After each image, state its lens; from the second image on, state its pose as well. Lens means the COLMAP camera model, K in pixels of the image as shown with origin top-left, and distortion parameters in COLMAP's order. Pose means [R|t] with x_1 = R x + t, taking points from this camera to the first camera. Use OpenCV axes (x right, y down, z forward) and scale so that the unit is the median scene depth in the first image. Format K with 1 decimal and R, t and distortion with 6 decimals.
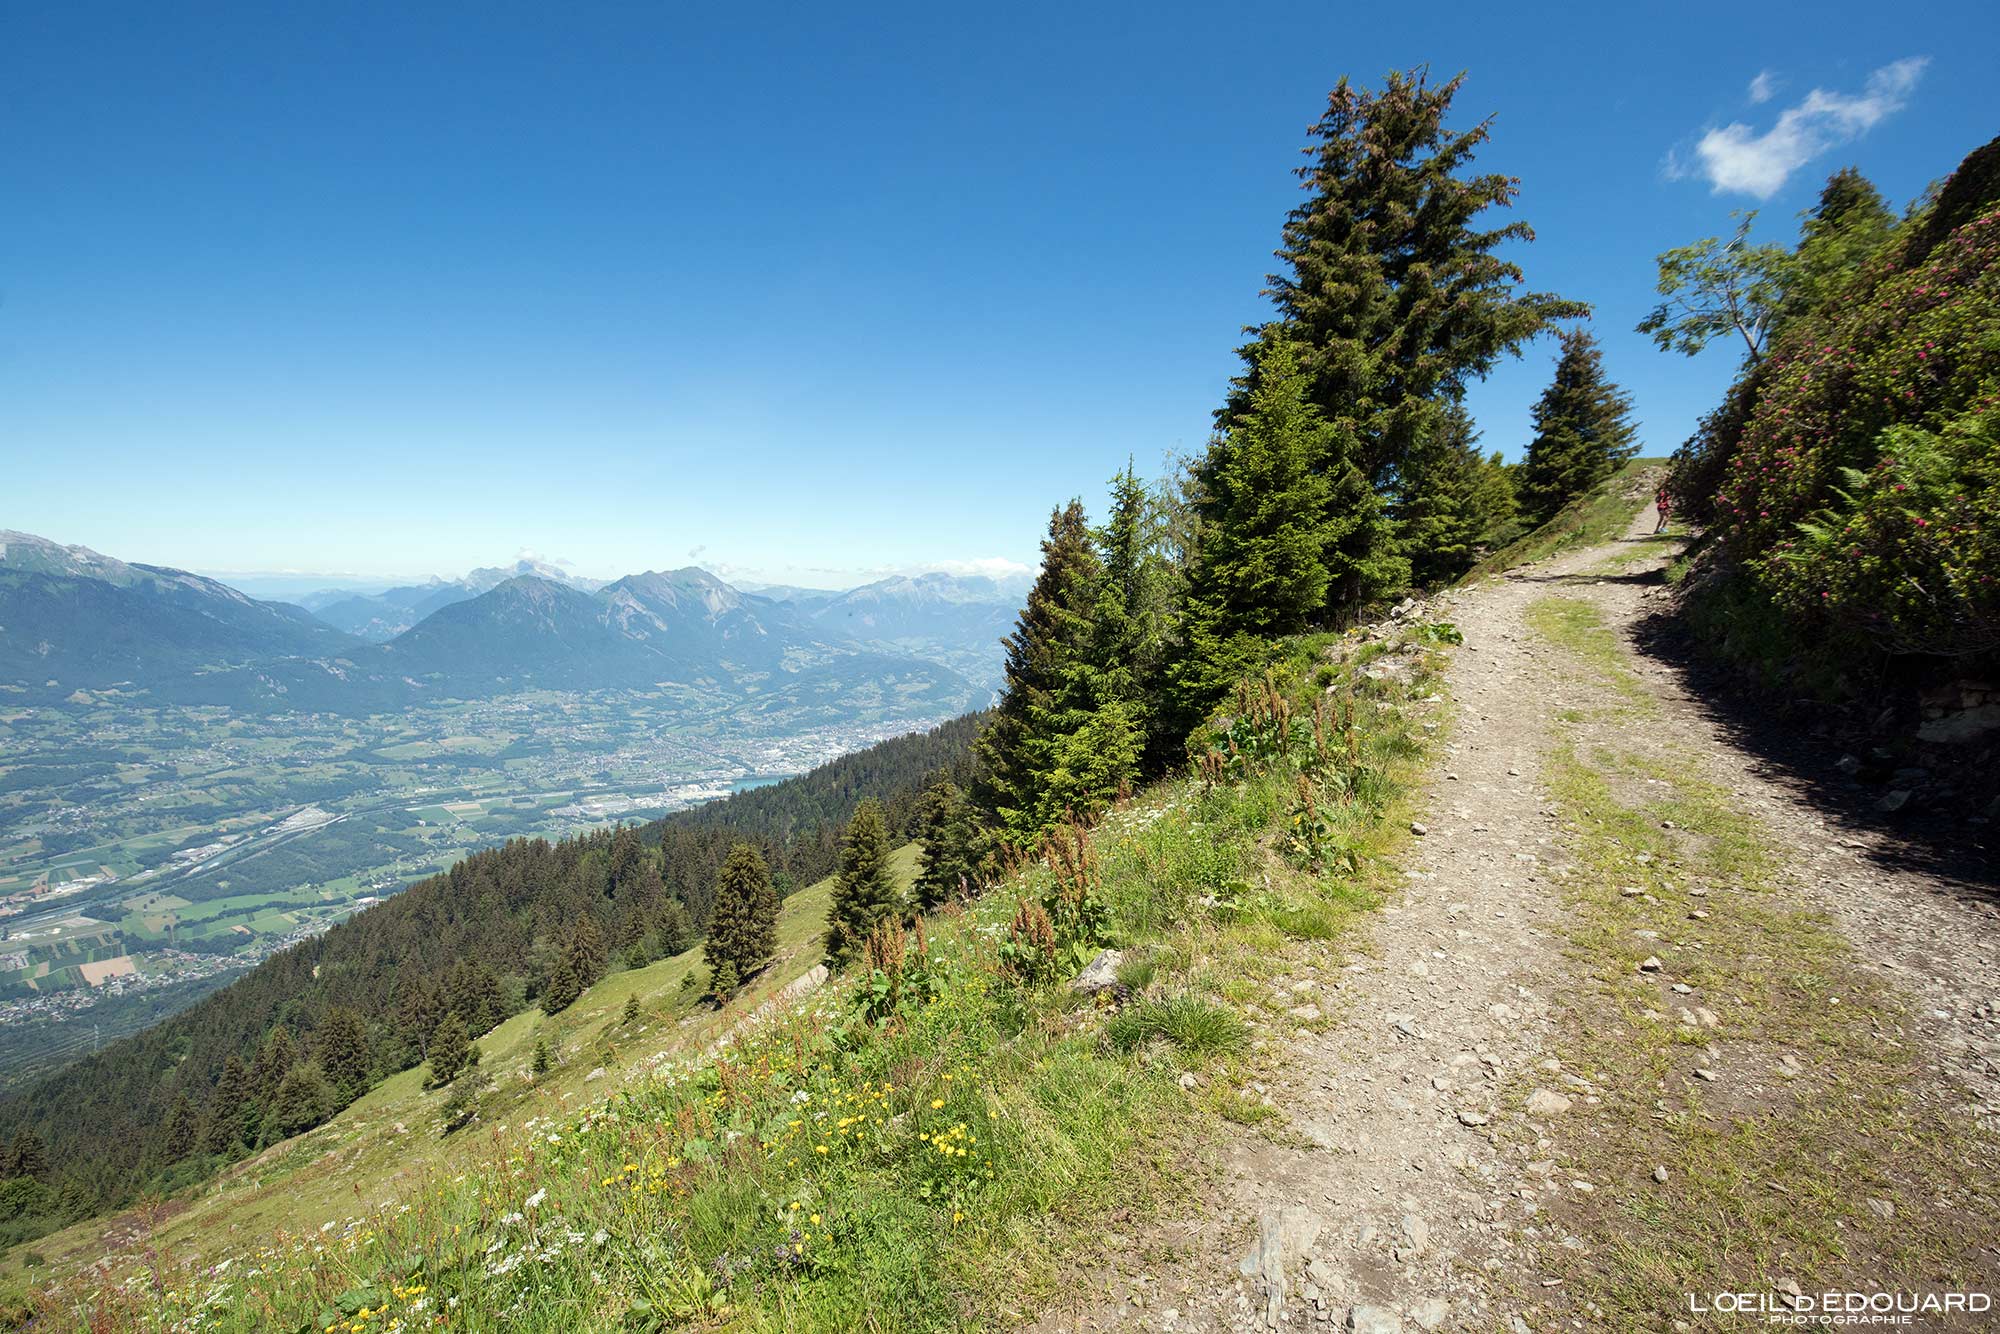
lens RADIAL K [[934.3, 0, 1000.0], [0, 934.3, 667.0], [0, 0, 1]] dist [-0.000750, 0.000568]
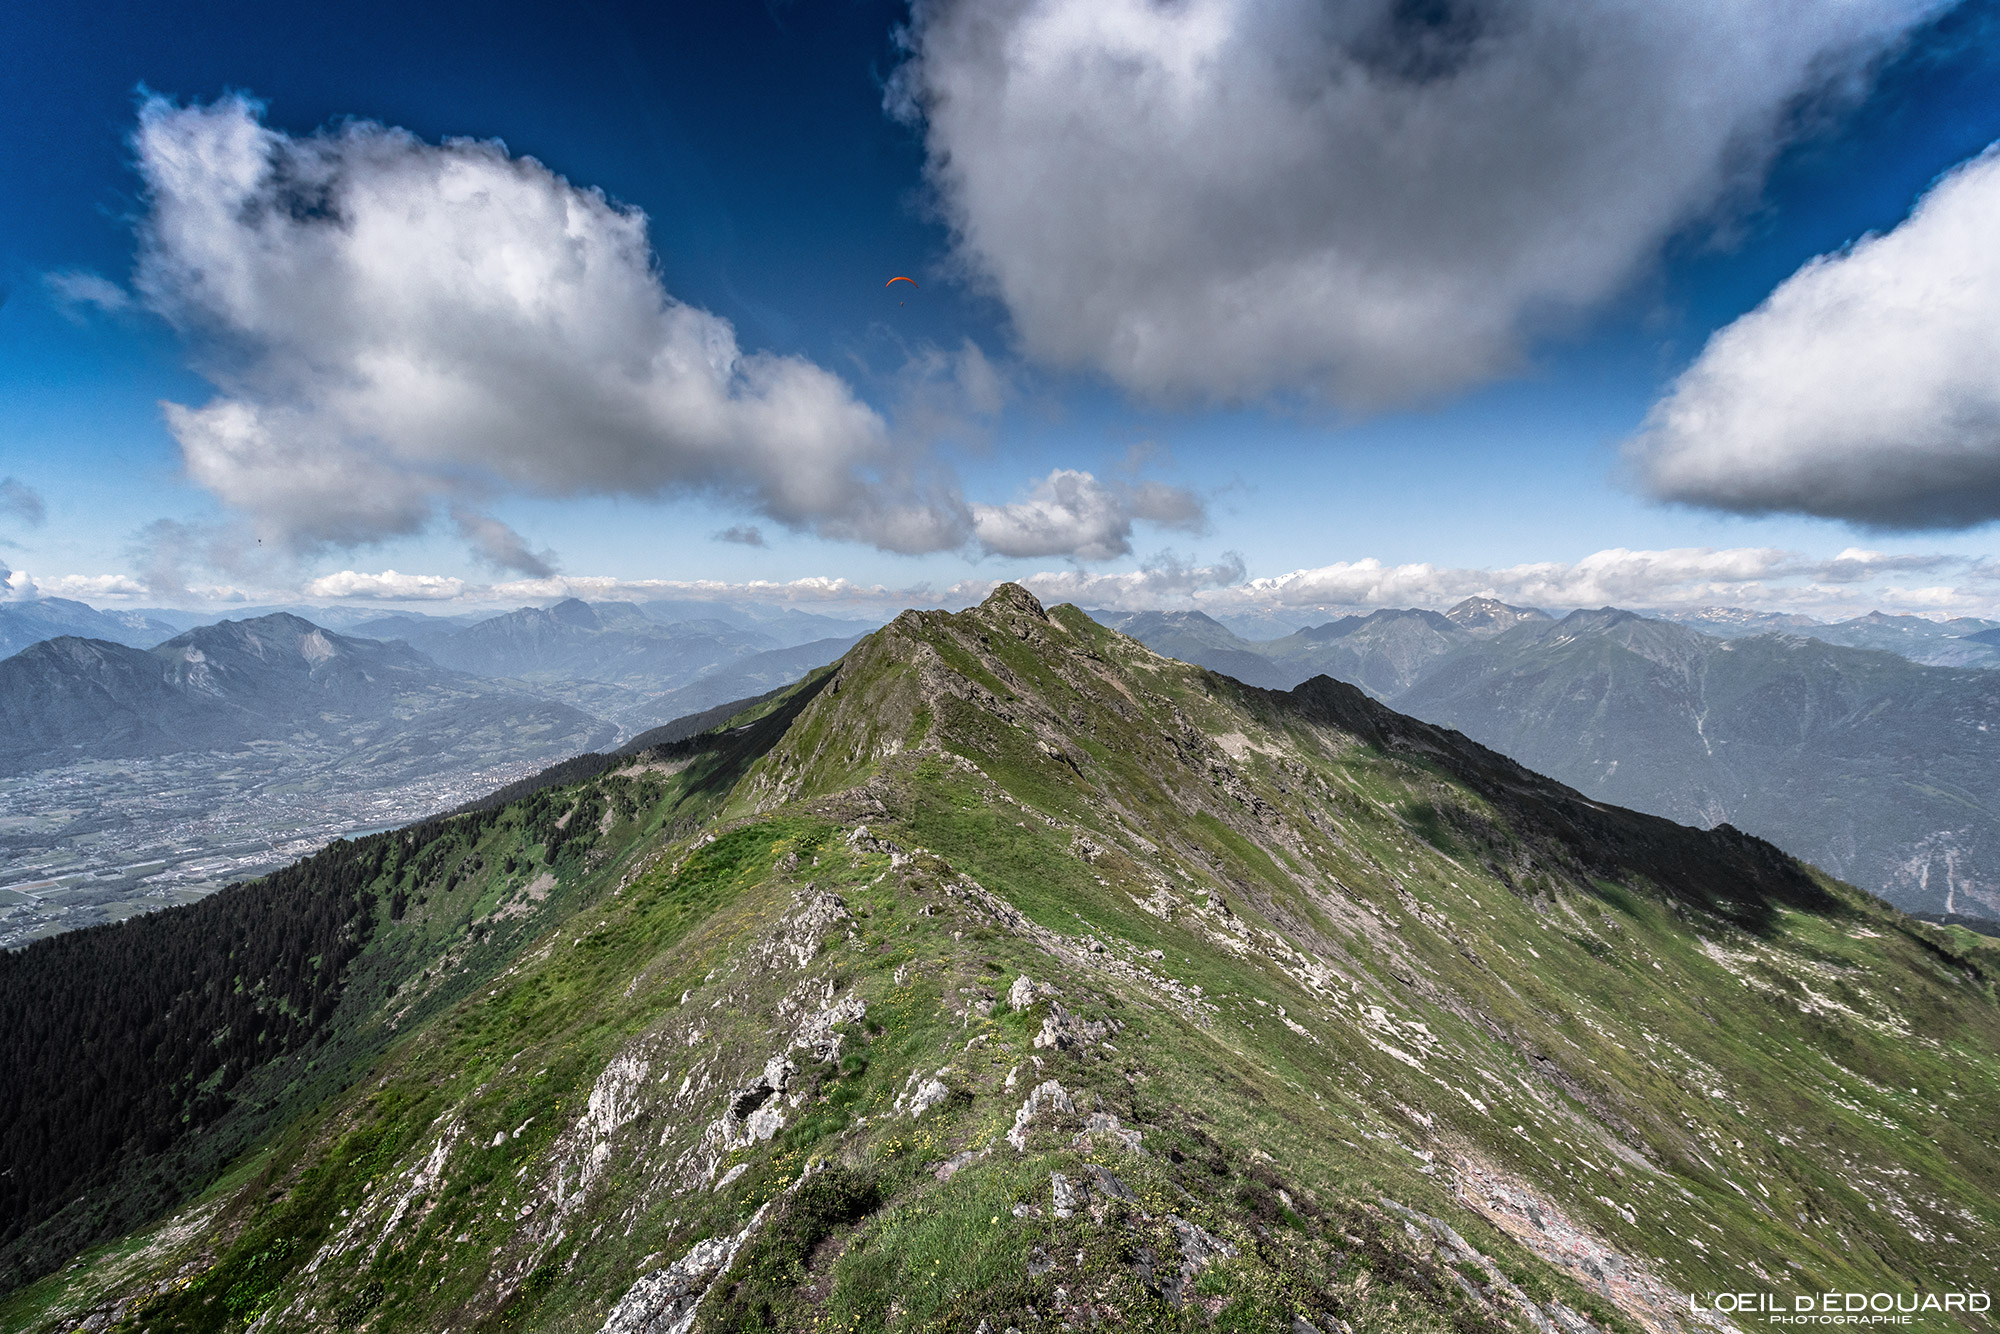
lens RADIAL K [[934.3, 0, 1000.0], [0, 934.3, 667.0], [0, 0, 1]] dist [-0.000750, 0.000568]
pose [[0.940864, -0.049587, 0.335136, 0.057716], [0.052353, 0.998628, 0.000781, -0.023120], [-0.334715, 0.016810, 0.942169, -0.207565]]
